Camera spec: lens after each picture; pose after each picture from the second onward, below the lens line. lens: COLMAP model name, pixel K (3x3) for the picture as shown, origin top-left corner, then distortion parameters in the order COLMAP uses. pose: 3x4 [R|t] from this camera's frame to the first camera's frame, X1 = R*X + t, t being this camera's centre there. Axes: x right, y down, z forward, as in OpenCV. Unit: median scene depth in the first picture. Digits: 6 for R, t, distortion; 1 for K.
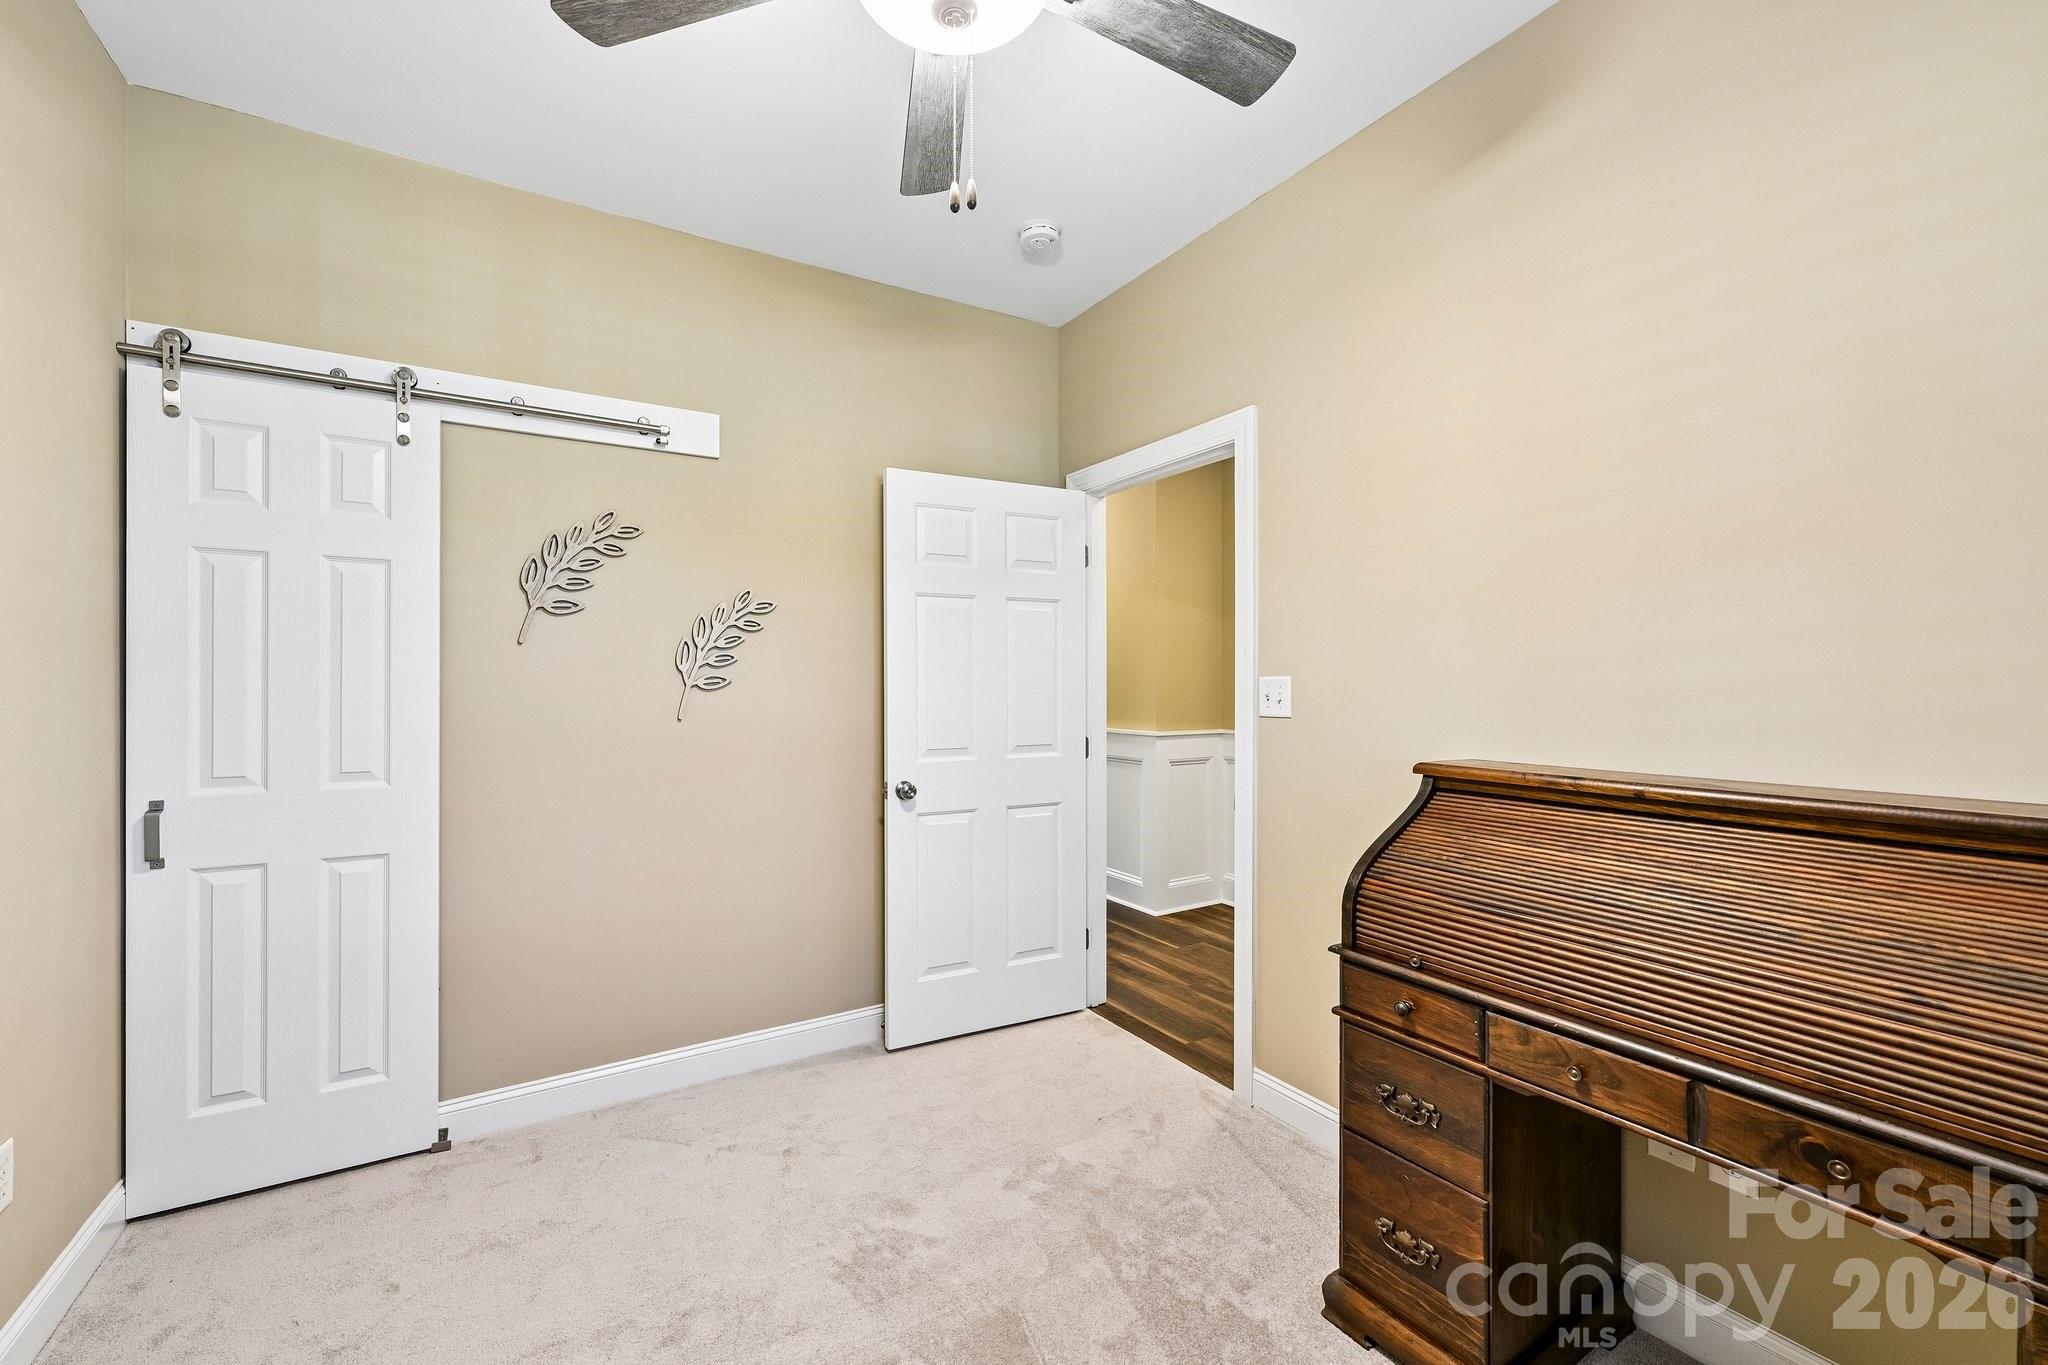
lens RADIAL K [[824.8, 0, 1018.8], [0, 824.8, 675.6], [0, 0, 1]] dist [-0.001441, -0.000548]
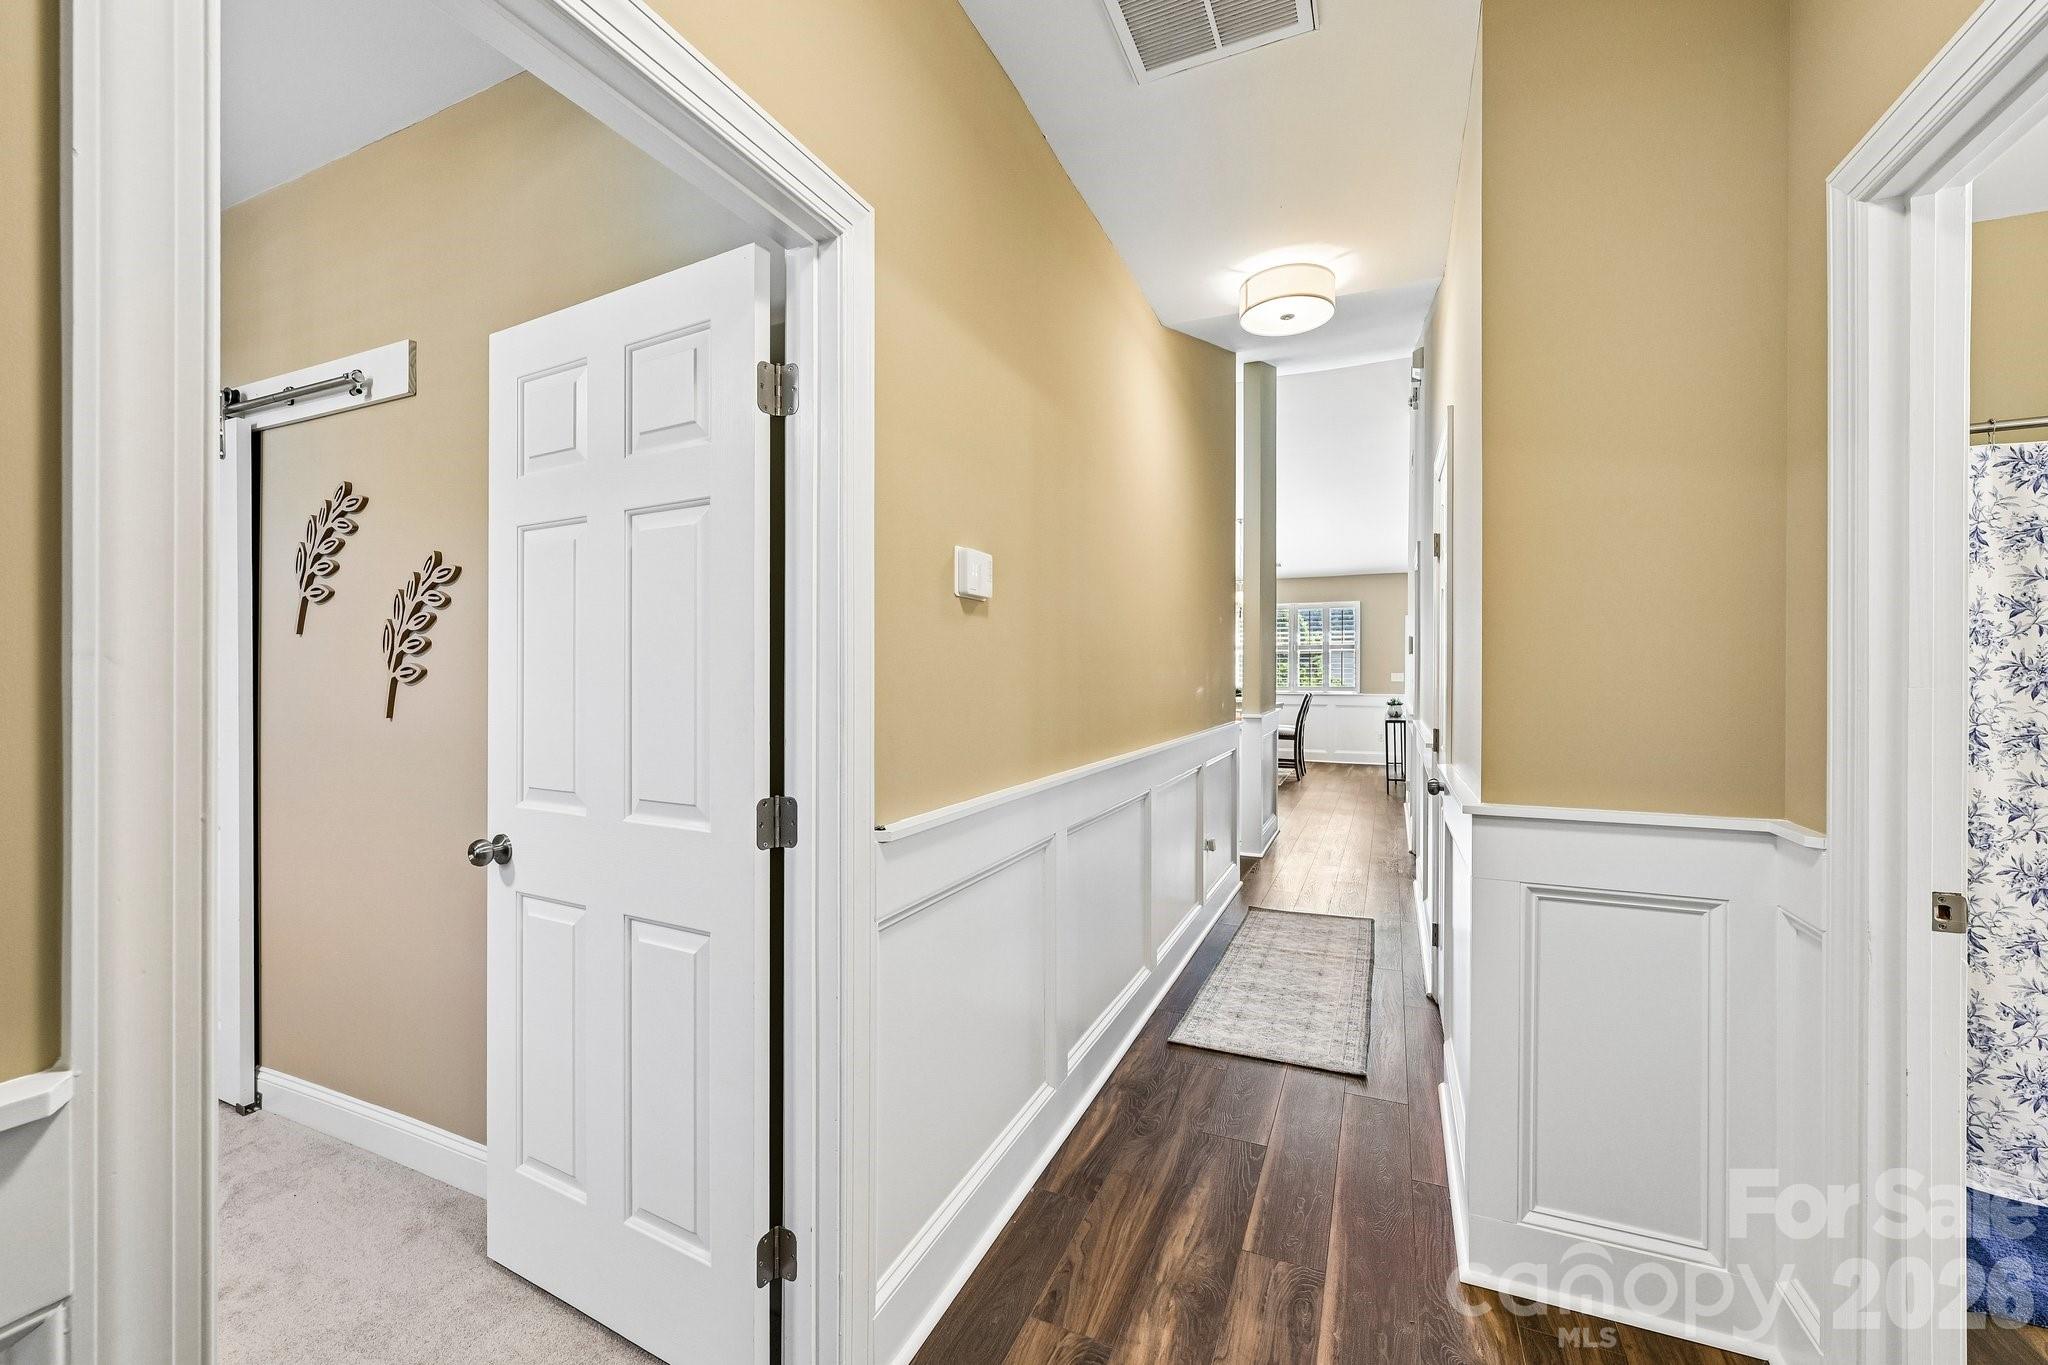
lens RADIAL K [[824.8, 0, 1018.8], [0, 824.8, 675.6], [0, 0, 1]] dist [-0.001441, -0.000548]
pose [[0.561254, -0.000437, -0.827644, 0.574457], [0.001636, 0.999998, 0.000581, 0.009270], [0.827642, -0.001680, 0.561254, 0.952056]]
